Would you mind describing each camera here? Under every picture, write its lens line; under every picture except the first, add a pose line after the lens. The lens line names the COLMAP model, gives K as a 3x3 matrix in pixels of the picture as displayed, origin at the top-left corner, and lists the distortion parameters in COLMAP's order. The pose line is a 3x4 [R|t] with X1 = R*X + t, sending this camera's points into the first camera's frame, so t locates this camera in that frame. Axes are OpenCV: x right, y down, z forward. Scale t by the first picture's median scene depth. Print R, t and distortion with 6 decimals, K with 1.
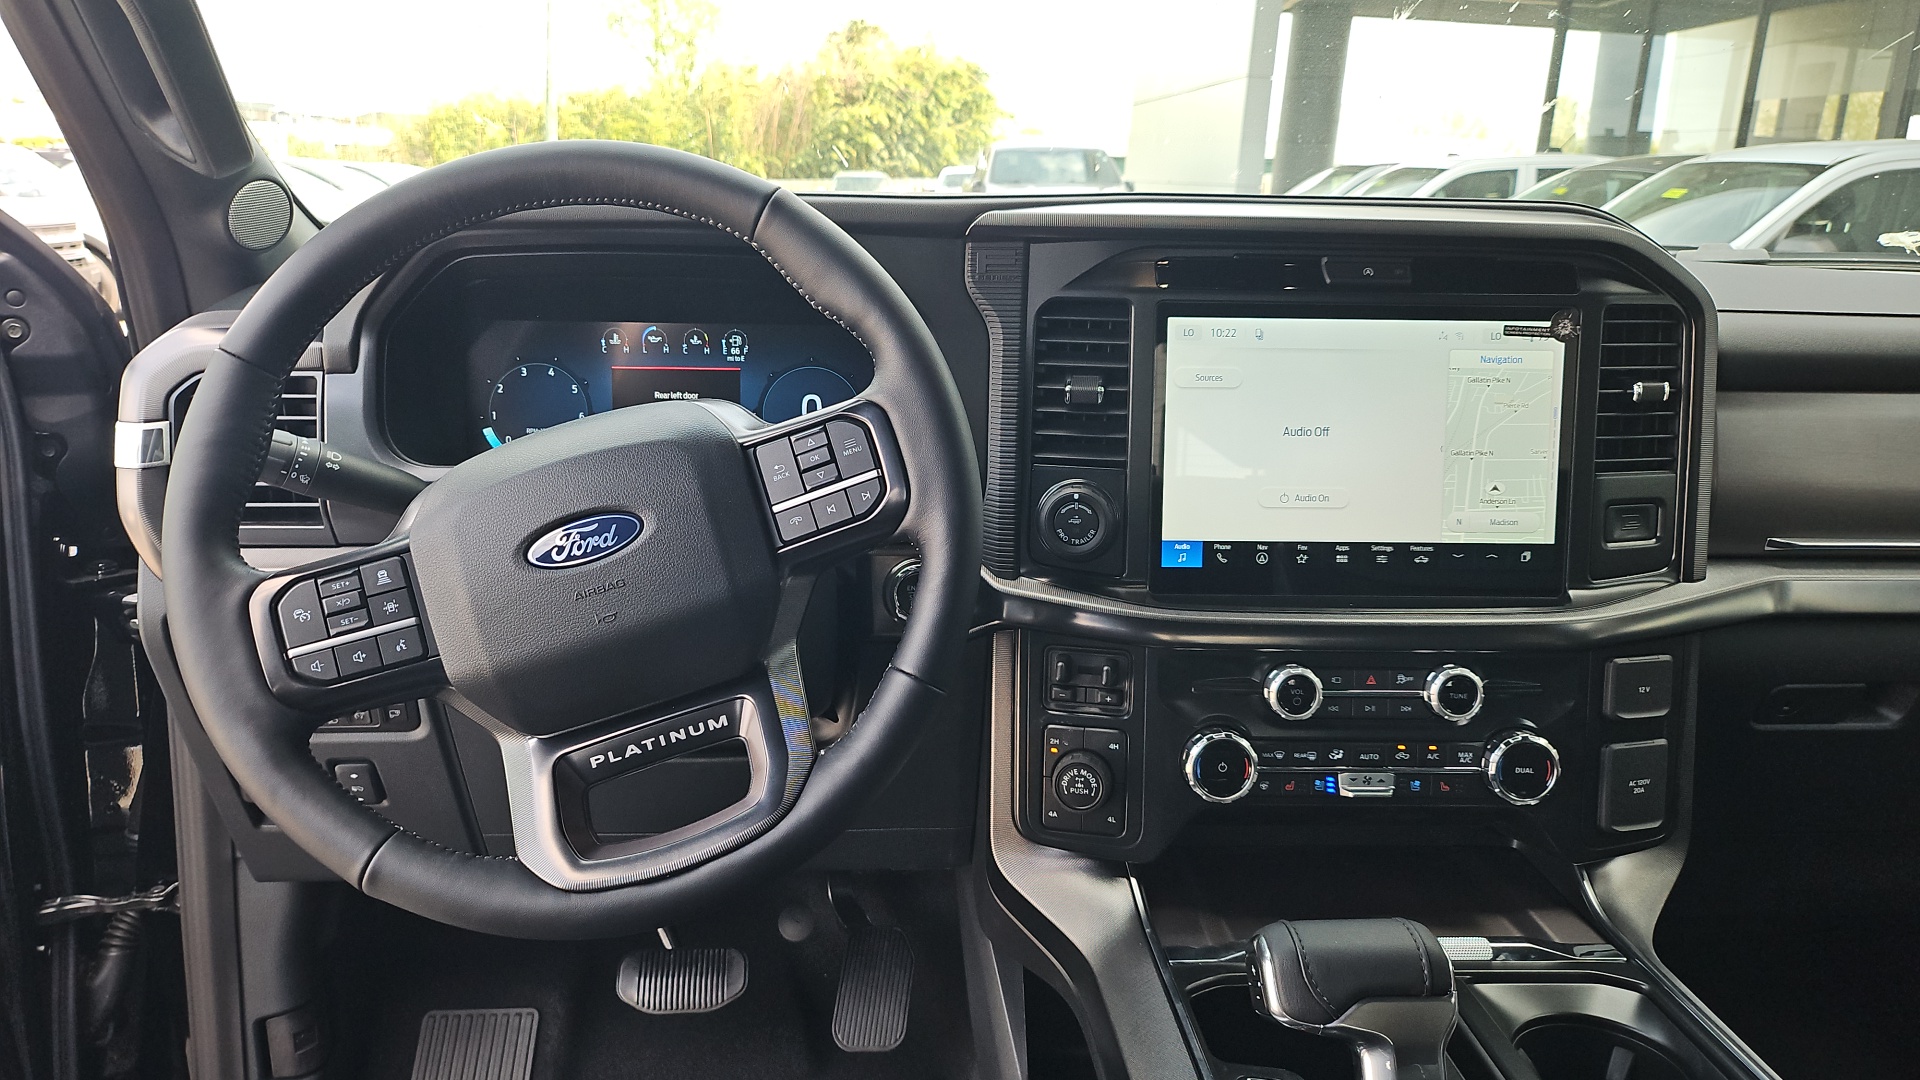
lens RADIAL K [[1334.9, 0, 967.6], [0, 1334.9, 533.5], [0, 0, 1]] dist [0.023082, 0.000723]
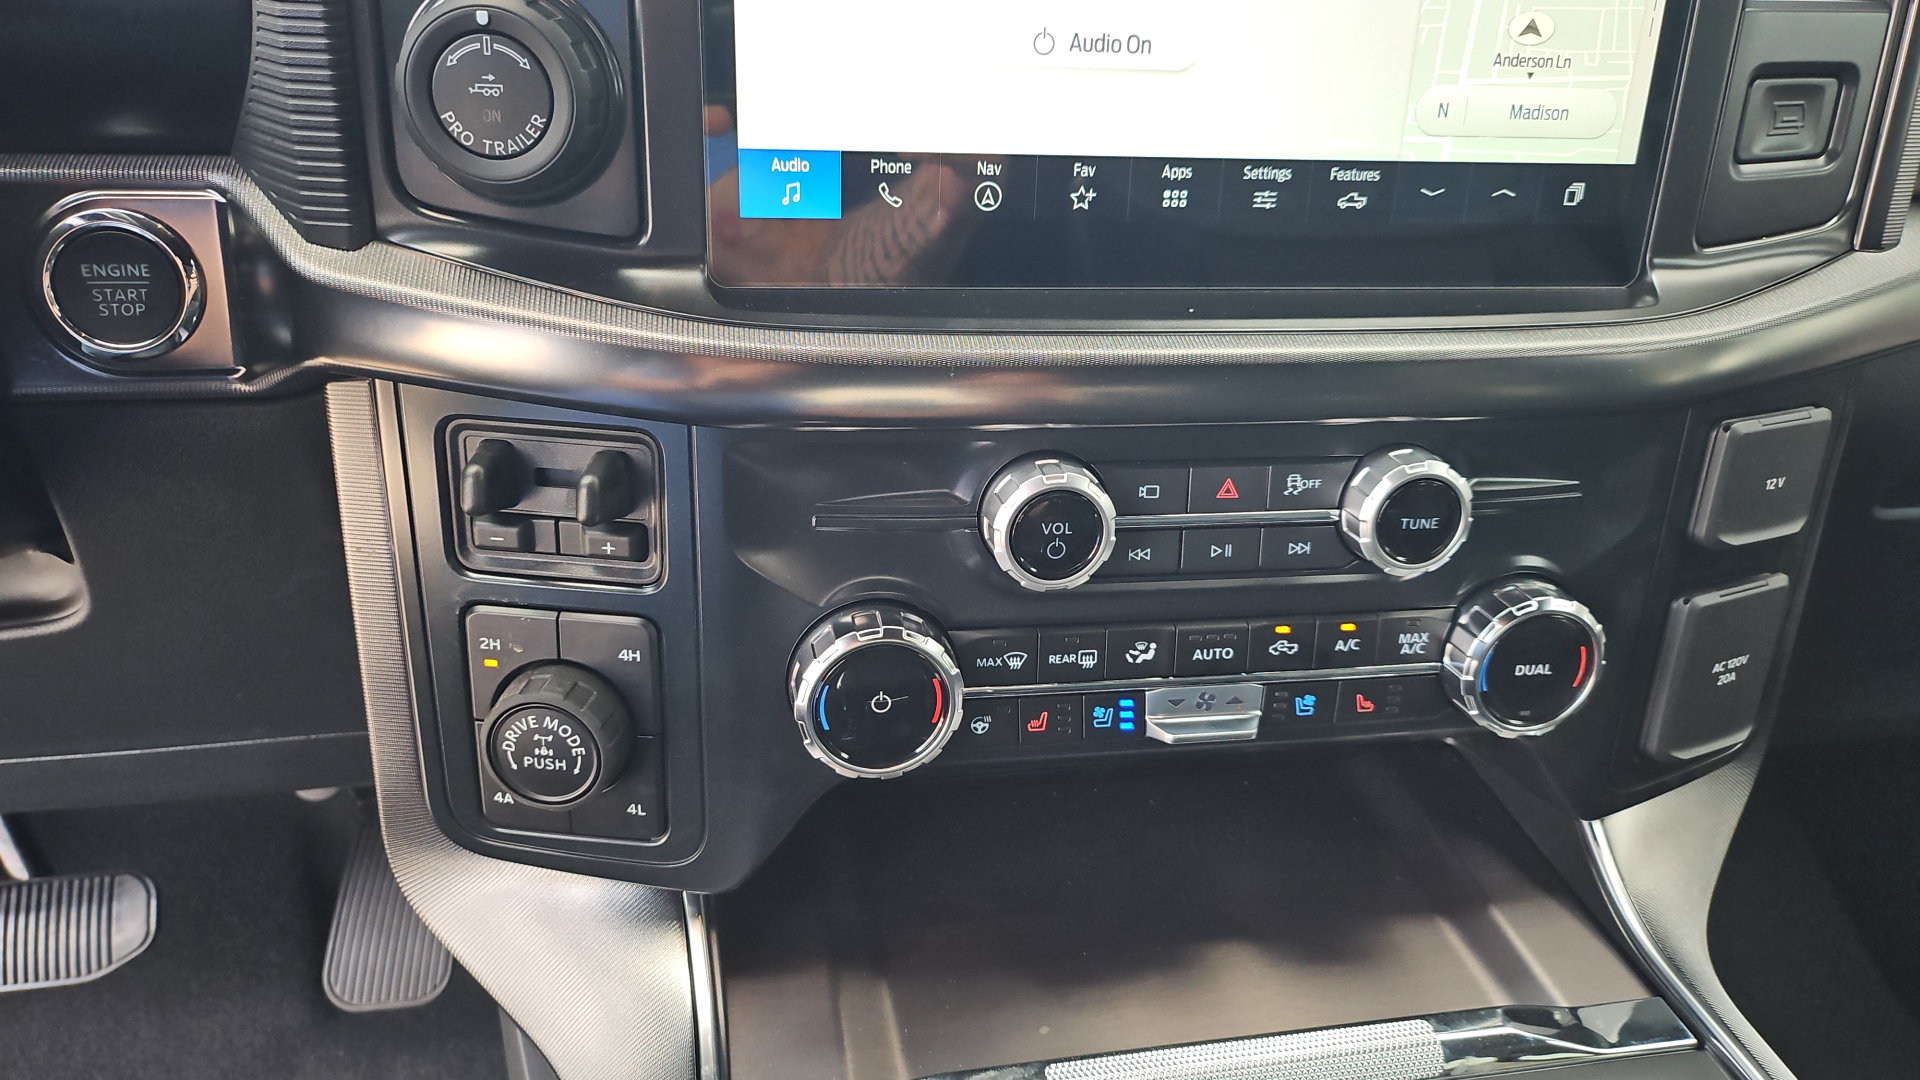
lens RADIAL K [[1435.9, 0, 958.6], [0, 1435.9, 542.0], [0, 0, 1]] dist [0.046964, -0.068217]
pose [[0.989486, -0.027657, 0.141961, 0.147848], [-0.008632, 0.968503, 0.248854, 0.011462], [-0.144373, -0.247463, 0.958081, 0.557927]]
